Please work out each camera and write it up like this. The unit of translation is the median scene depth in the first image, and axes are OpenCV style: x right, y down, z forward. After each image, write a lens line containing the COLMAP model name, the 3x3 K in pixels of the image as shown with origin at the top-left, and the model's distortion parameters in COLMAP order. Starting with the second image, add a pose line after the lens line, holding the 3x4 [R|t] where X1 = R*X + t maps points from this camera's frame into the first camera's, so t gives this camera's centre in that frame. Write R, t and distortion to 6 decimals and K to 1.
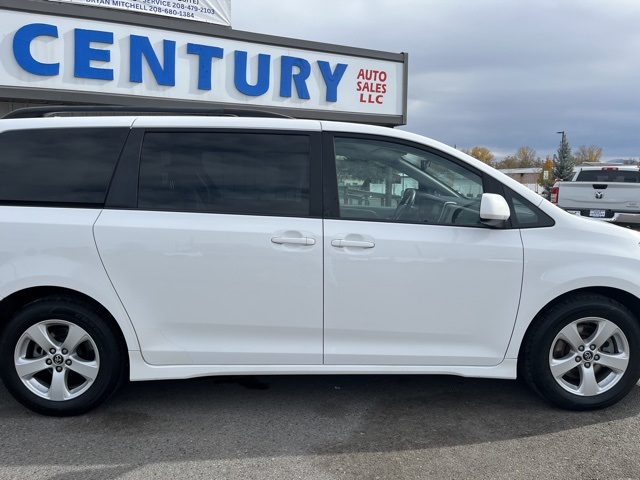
lens RADIAL K [[476.8, 0, 317.7], [0, 476.8, 242.5], [0, 0, 1]] dist [0.068280, -0.089426]
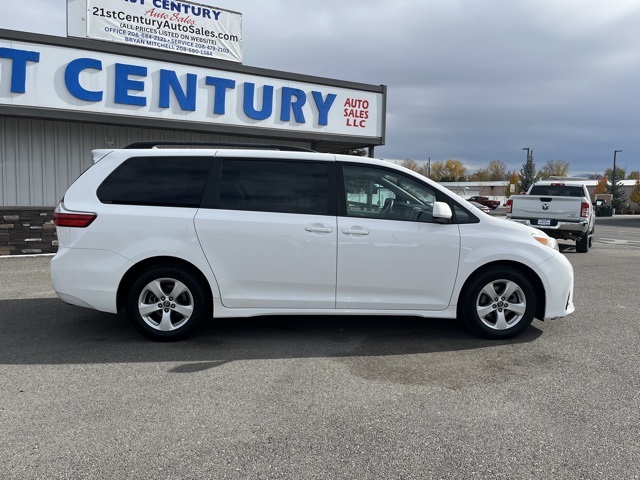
lens RADIAL K [[478.1, 0, 317.9], [0, 478.1, 236.9], [0, 0, 1]] dist [0.061107, -0.082544]
pose [[0.998661, 0.011276, 0.050492, -0.047549], [-0.009723, 0.999475, -0.030893, 0.025070], [-0.050814, 0.030360, 0.998247, -0.212760]]
